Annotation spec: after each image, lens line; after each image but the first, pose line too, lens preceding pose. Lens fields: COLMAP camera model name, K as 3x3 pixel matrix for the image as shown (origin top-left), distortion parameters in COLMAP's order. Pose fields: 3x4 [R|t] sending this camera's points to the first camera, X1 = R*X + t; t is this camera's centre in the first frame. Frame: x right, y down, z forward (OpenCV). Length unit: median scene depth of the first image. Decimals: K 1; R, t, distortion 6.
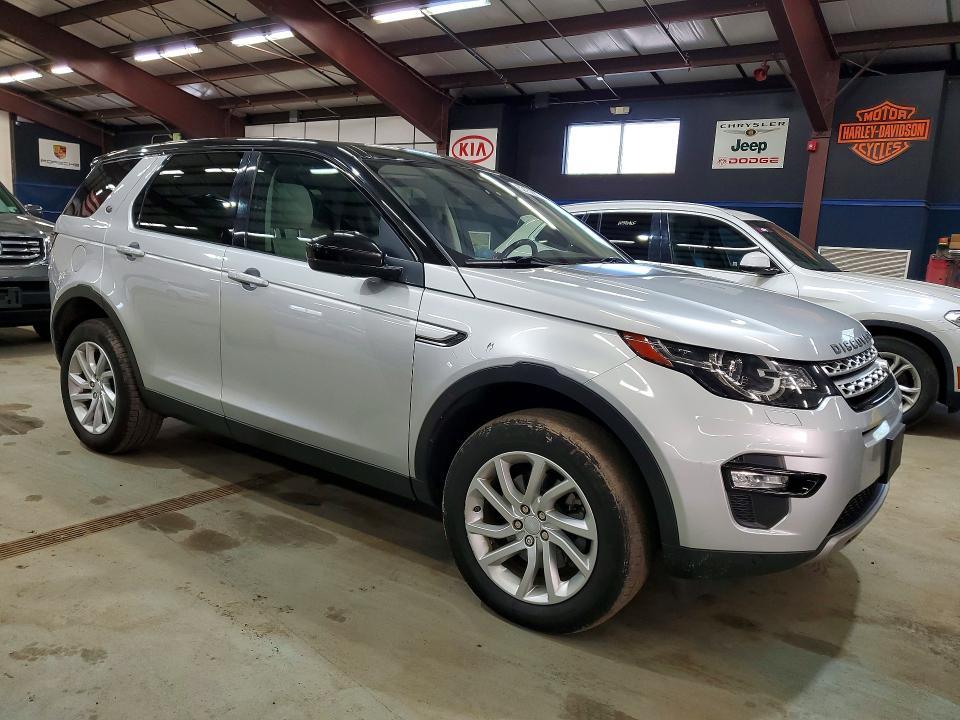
lens RADIAL K [[741.0, 0, 480.0], [0, 741.0, 360.0], [0, 0, 1]] dist [0.098092, -0.000594]
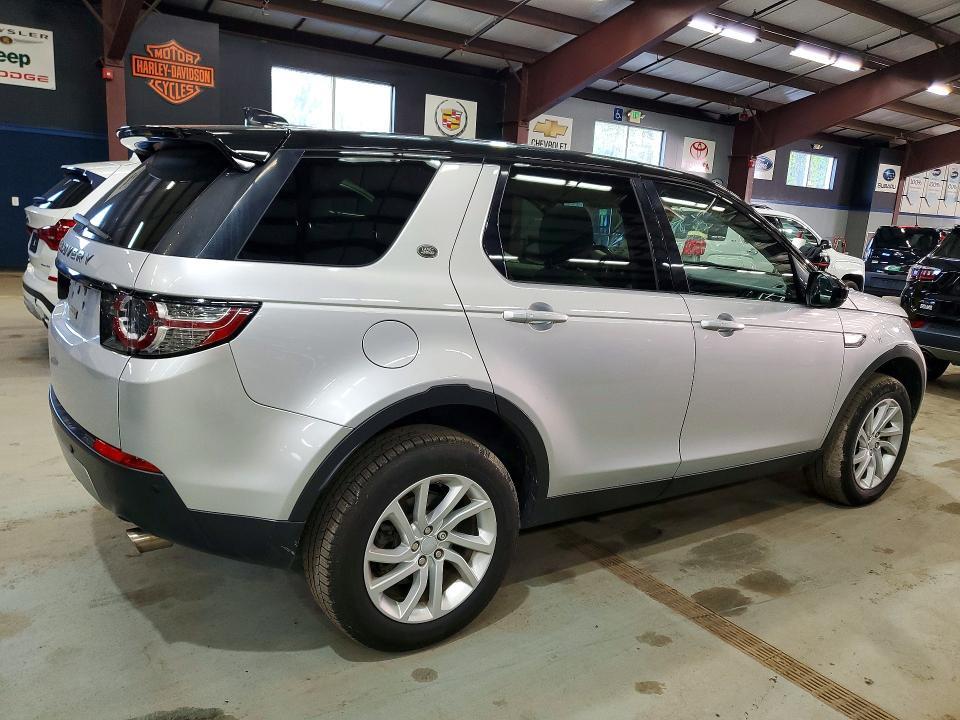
lens RADIAL K [[768.0, 0, 480.0], [0, 768.0, 360.0], [0, 0, 1]] dist [0.013250, 0.003451]
pose [[0.315896, -0.221729, 0.922522, -0.687266], [0.115754, 0.974053, 0.194477, -0.138669], [-0.941706, 0.045351, 0.333365, 0.529846]]
